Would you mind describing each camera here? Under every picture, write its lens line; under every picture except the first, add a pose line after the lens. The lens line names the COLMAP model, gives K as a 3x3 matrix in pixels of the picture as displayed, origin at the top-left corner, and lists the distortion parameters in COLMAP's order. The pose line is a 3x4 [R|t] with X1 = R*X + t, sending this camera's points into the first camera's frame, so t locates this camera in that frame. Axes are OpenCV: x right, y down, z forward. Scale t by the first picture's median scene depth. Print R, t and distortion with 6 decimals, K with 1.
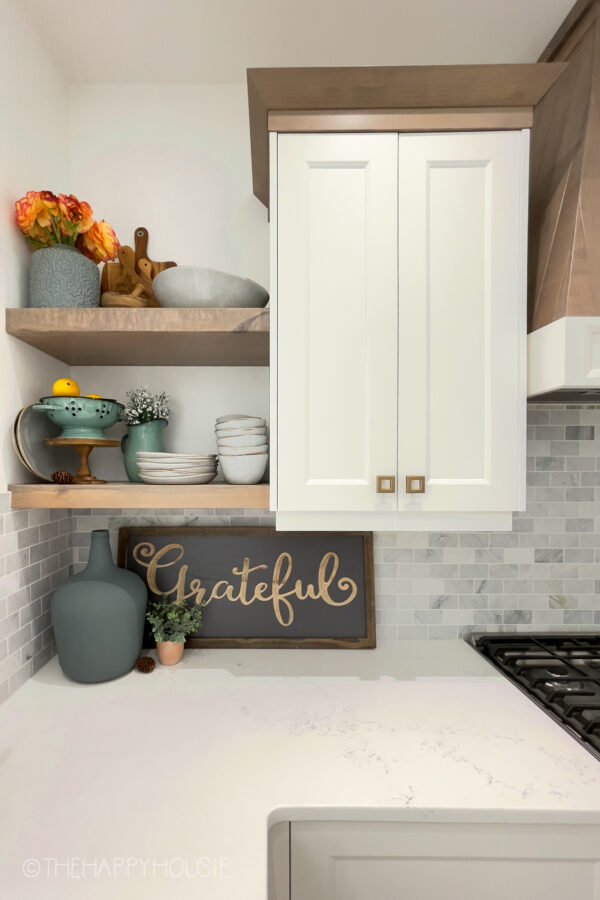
lens RADIAL K [[377.7, 0, 254.7], [0, 377.7, 471.9], [0, 0, 1]] dist [-0.004443, -0.001433]
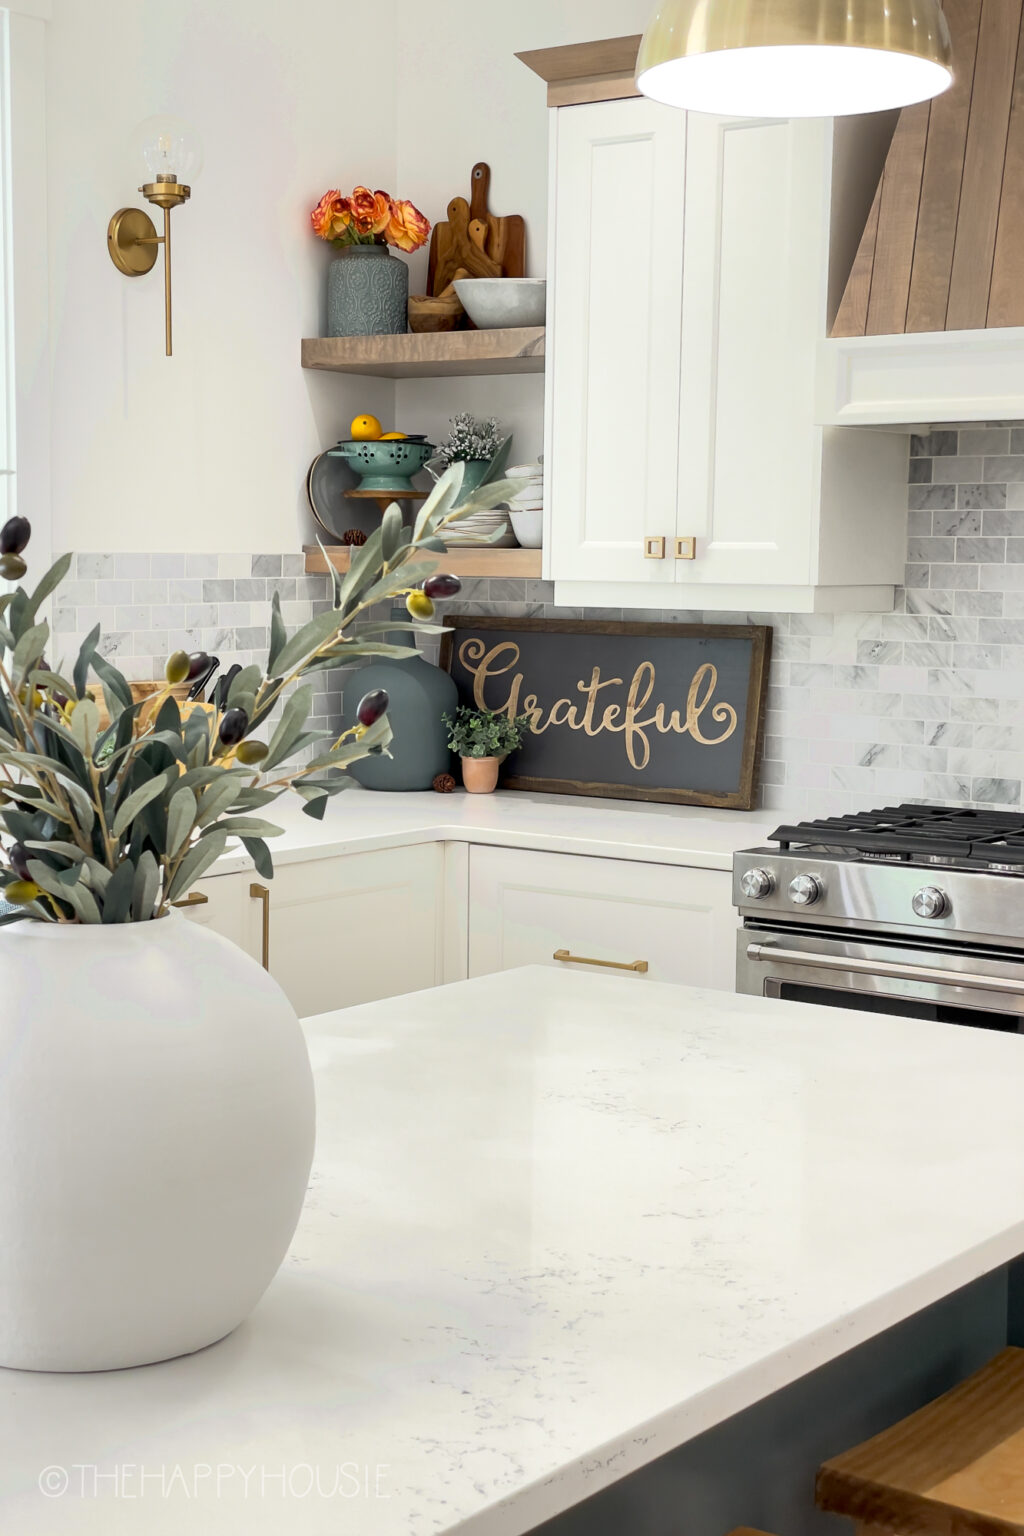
lens RADIAL K [[2253.4, 0, 498.4], [0, 2253.4, 810.9], [0, 0, 1]] dist [0.117343, 0.000000]
pose [[0.815036, 0.076702, -0.574310, 2.204859], [-0.021946, 0.994574, 0.101686, 0.082936], [0.578994, -0.070274, 0.812298, -2.416426]]
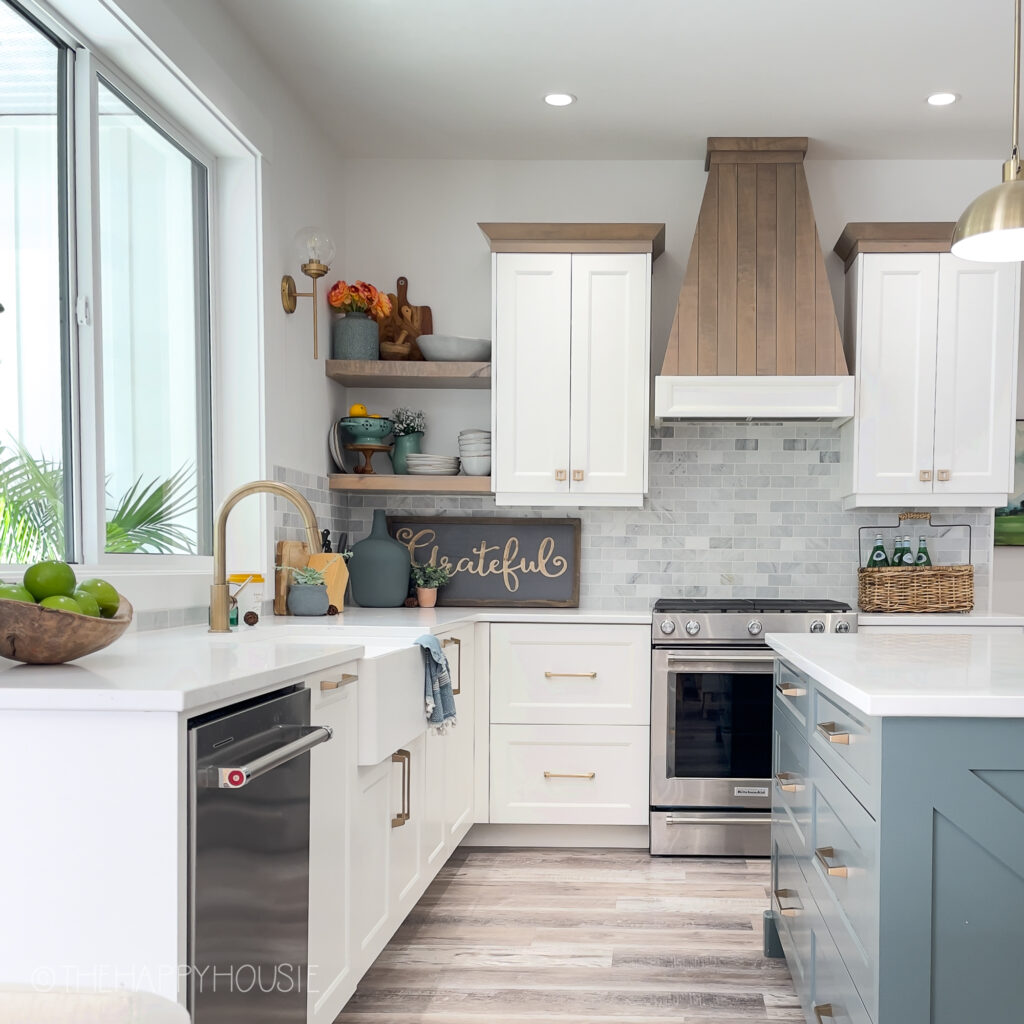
lens RADIAL K [[1225.8, 0, 591.4], [0, 1225.8, 679.2], [0, 0, 1]] dist [0.062144, 0.000000]
pose [[0.999941, 0.008842, -0.006370, 0.394485], [-0.008357, 0.997337, 0.072444, 0.407187], [0.006994, -0.072386, 0.997352, -3.359734]]
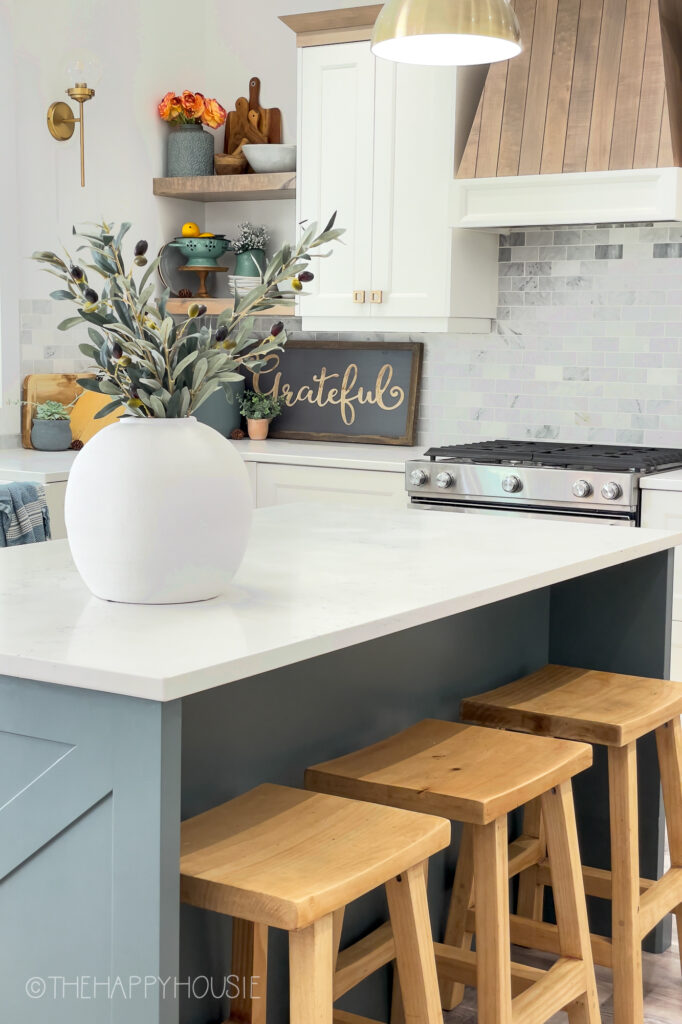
lens RADIAL K [[1502.3, 0, 323.0], [0, 1502.3, 541.9], [0, 0, 1]] dist [0.117343, 0.000000]
pose [[0.851470, 0.083802, -0.517663, 2.517712], [-0.021596, 0.991915, 0.125055, 0.187211], [0.523958, -0.095302, 0.846396, -3.103025]]
